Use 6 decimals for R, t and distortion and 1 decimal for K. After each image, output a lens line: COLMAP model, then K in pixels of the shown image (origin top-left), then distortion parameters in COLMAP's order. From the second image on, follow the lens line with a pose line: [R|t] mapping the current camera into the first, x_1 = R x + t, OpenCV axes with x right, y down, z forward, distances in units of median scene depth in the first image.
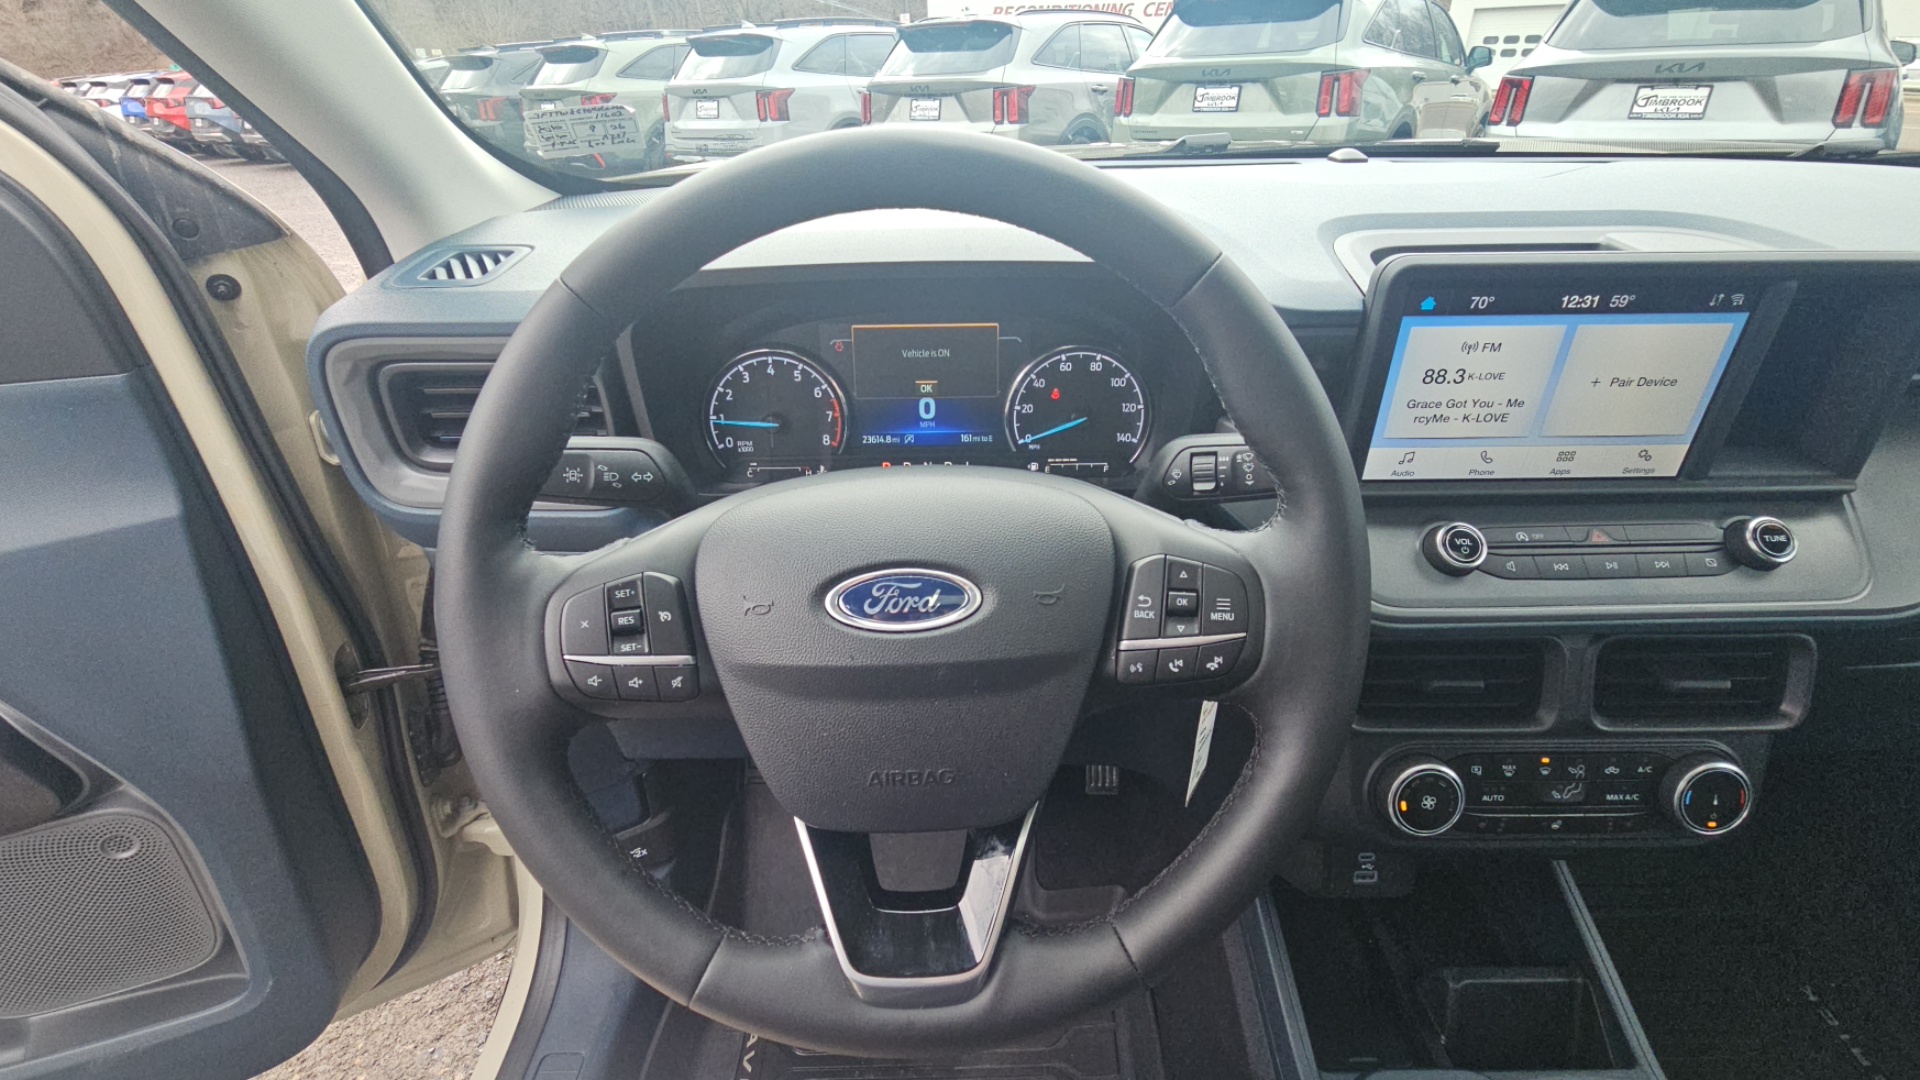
lens RADIAL K [[858.7, 0, 957.6], [0, 858.7, 532.2], [0, 0, 1]] dist [0.013242, -0.008148]
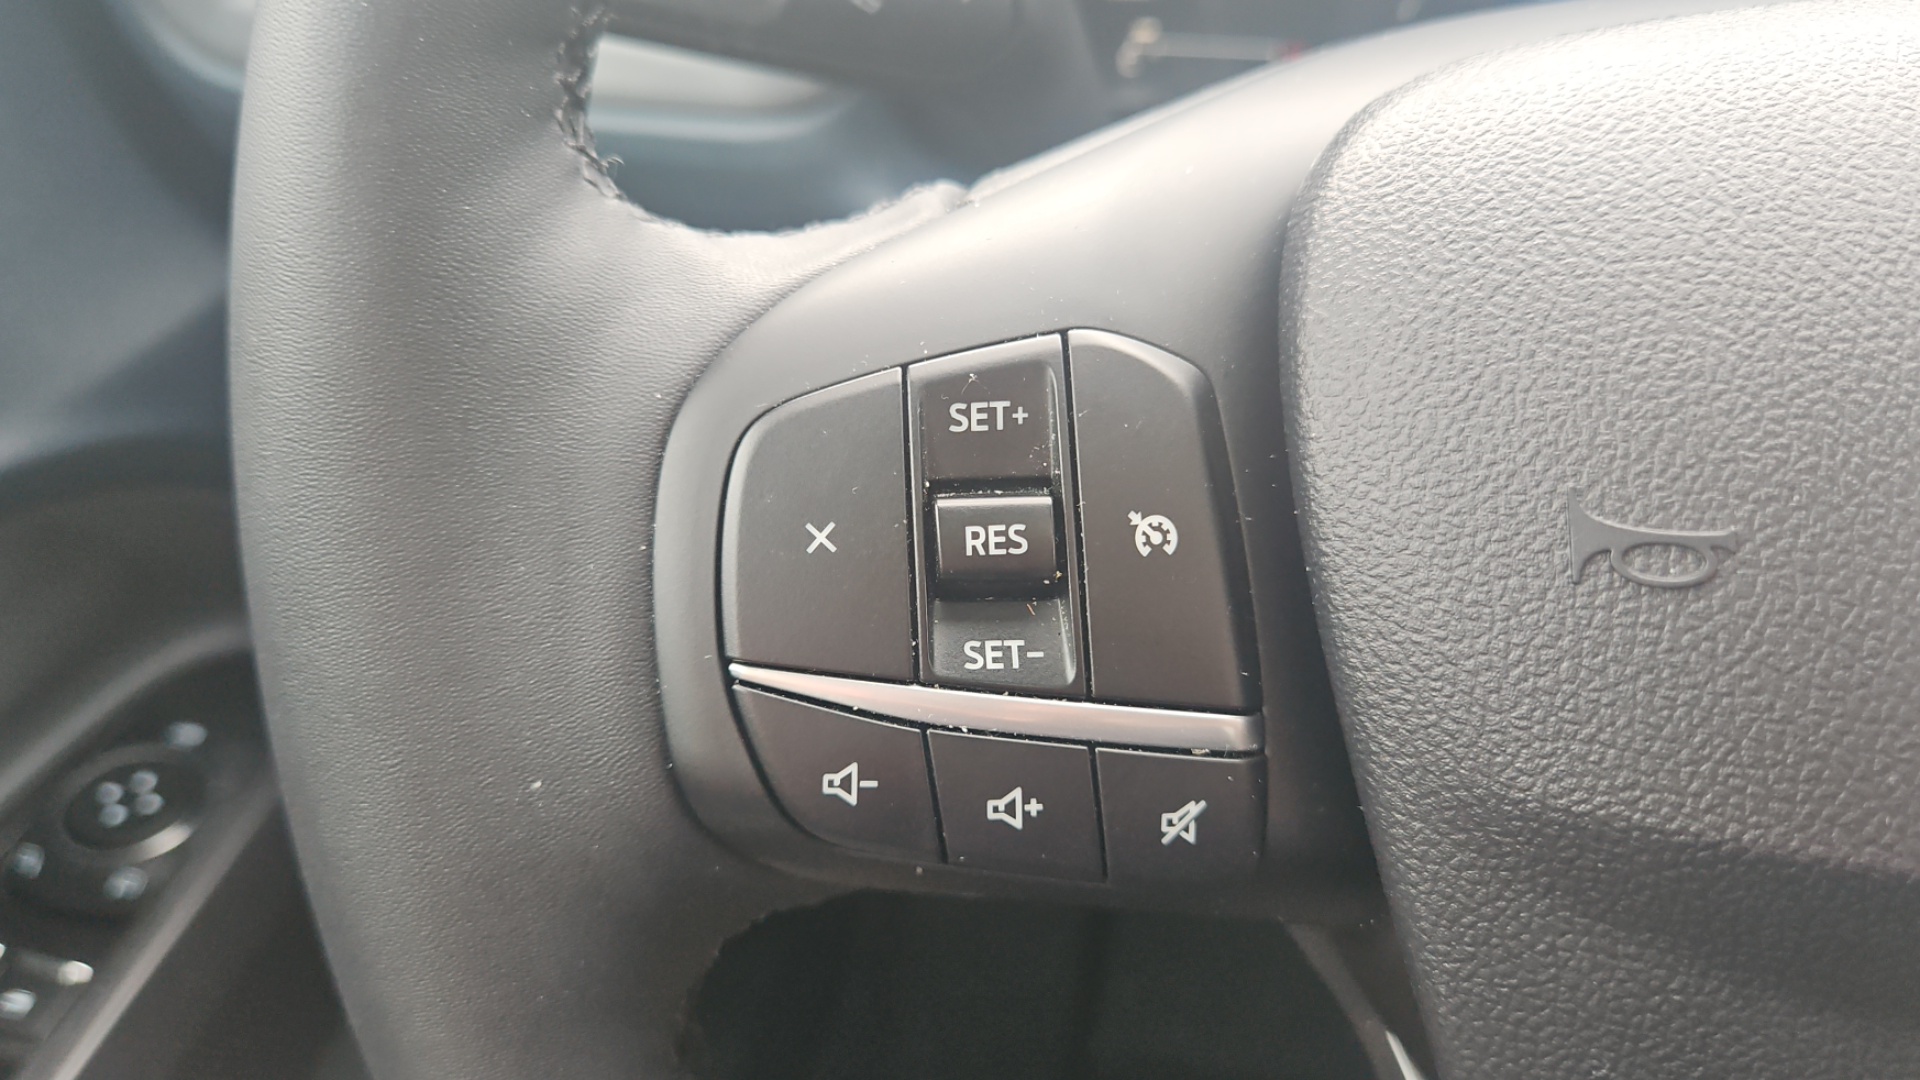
lens RADIAL K [[1458.7, 0, 960.0], [0, 1458.7, 540.0], [0, 0, 1]] dist [0.009632, -0.001683]
pose [[0.981337, 0.114226, -0.154694, -0.234221], [-0.087246, 0.981369, 0.171180, 0.026886], [0.171365, -0.154489, 0.973020, 0.437670]]
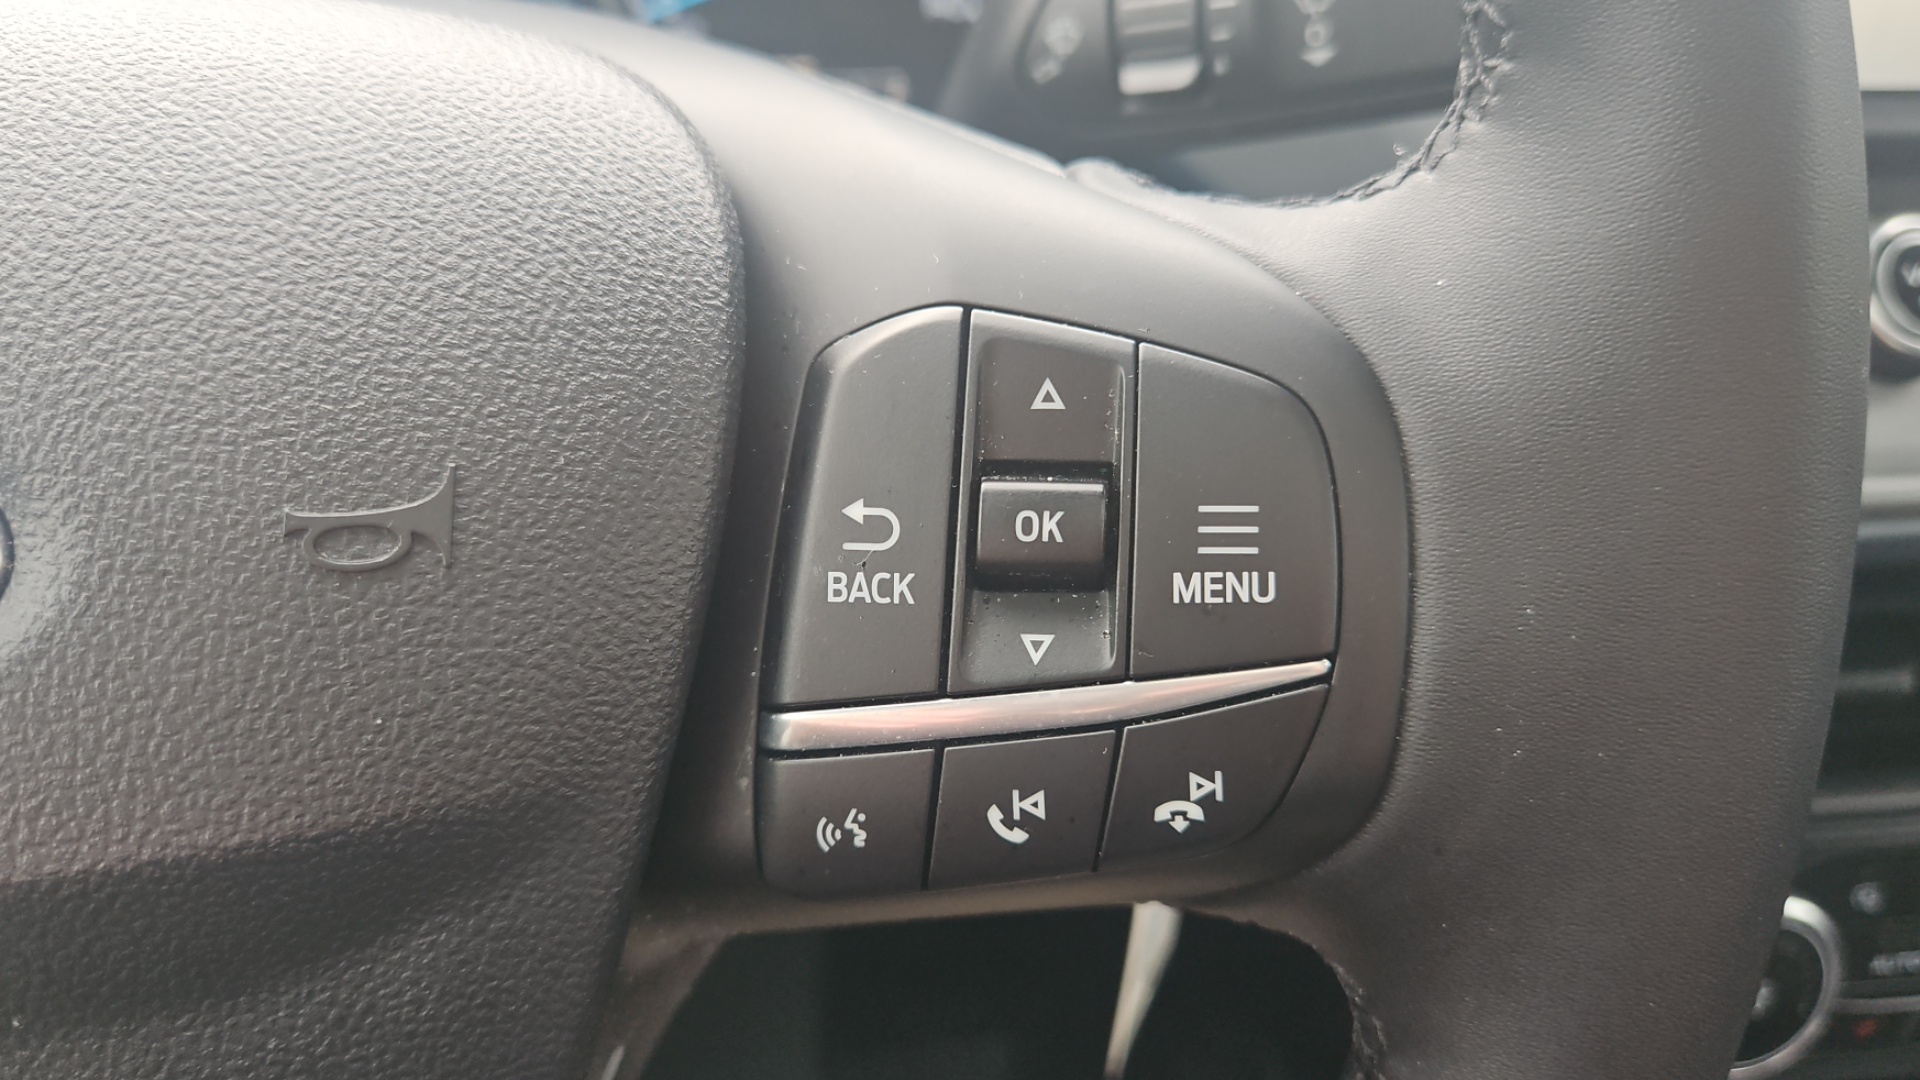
lens RADIAL K [[1458.7, 0, 960.0], [0, 1458.7, 540.0], [0, 0, 1]] dist [0.009632, -0.001683]
pose [[0.991730, -0.038769, 0.122348, 0.136540], [0.021821, 0.990339, 0.136939, 0.024191], [-0.126475, -0.133137, 0.982995, 0.448439]]
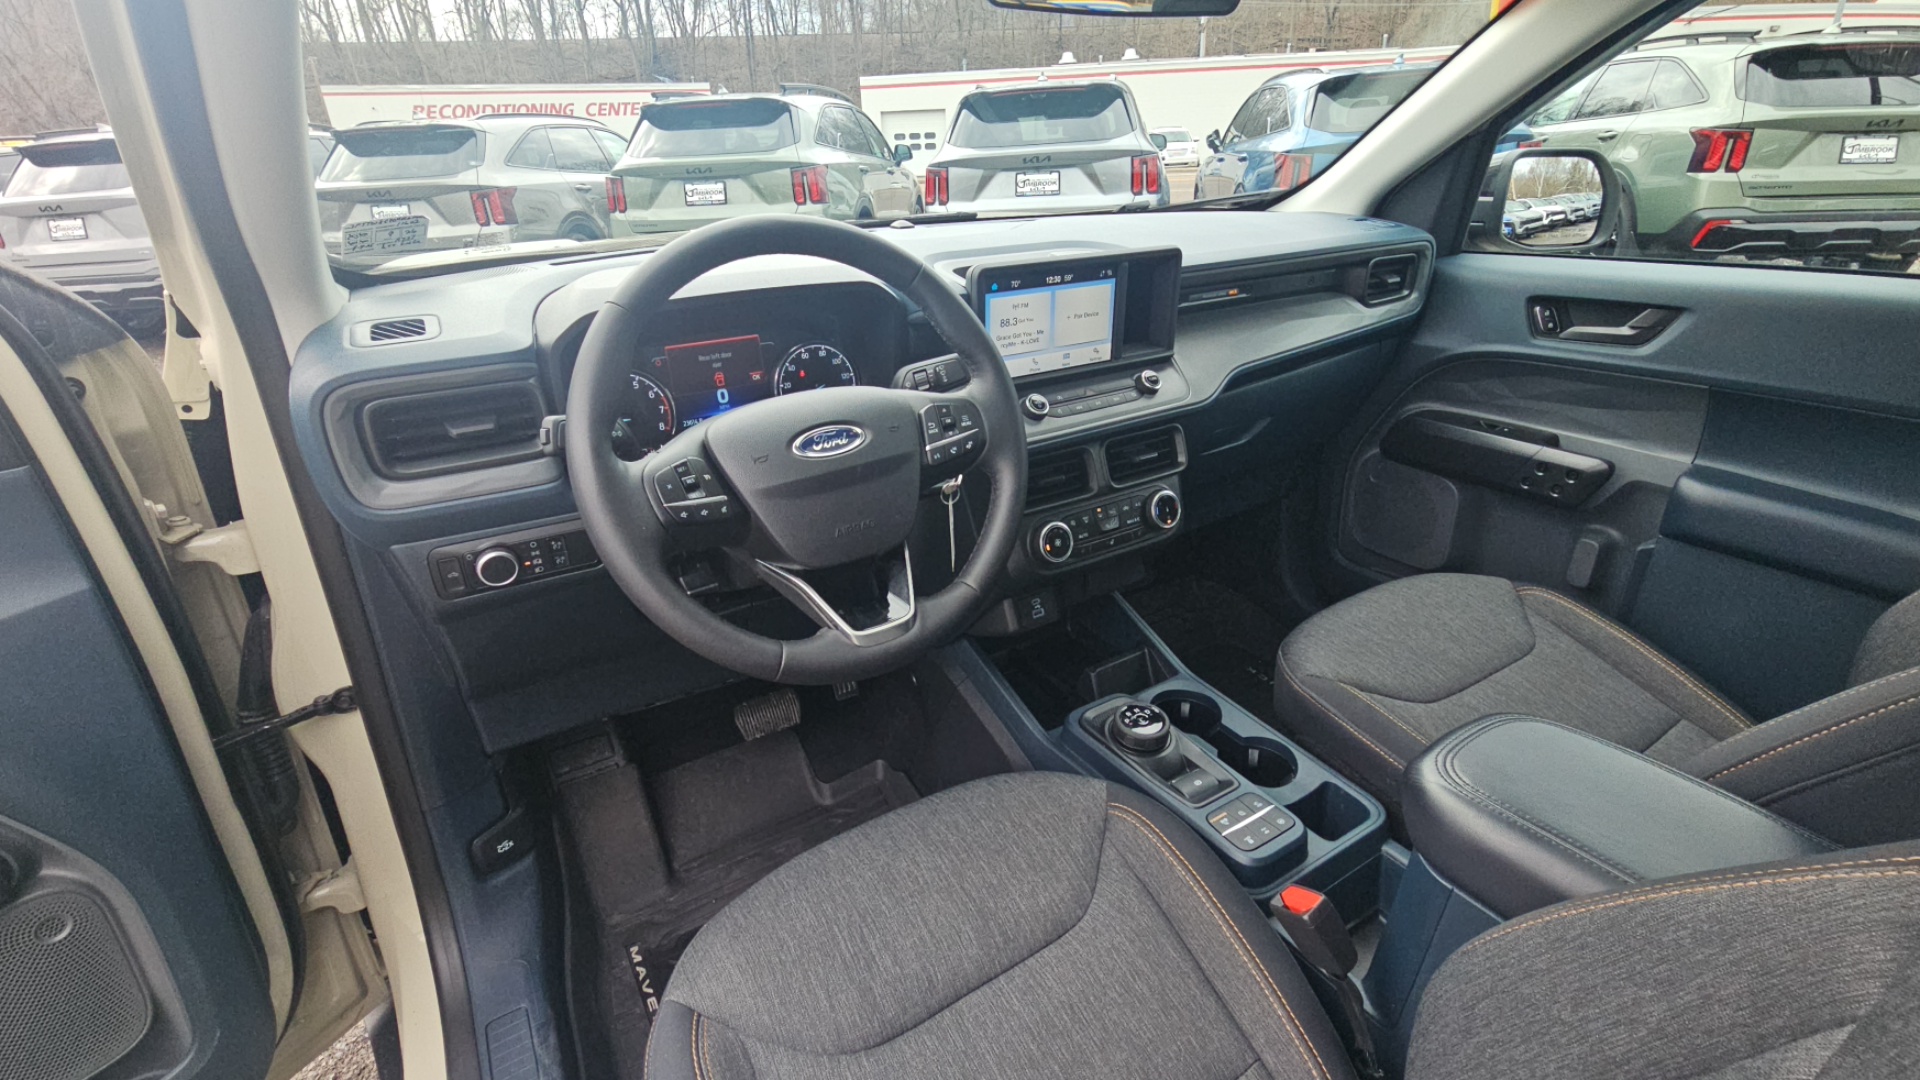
lens RADIAL K [[858.7, 0, 957.6], [0, 858.7, 532.2], [0, 0, 1]] dist [0.013242, -0.008148]
pose [[0.849474, -0.225952, 0.476801, -0.547495], [0.267910, 0.963218, -0.020851, 0.272943], [-0.454552, 0.145452, 0.878764, -0.577291]]
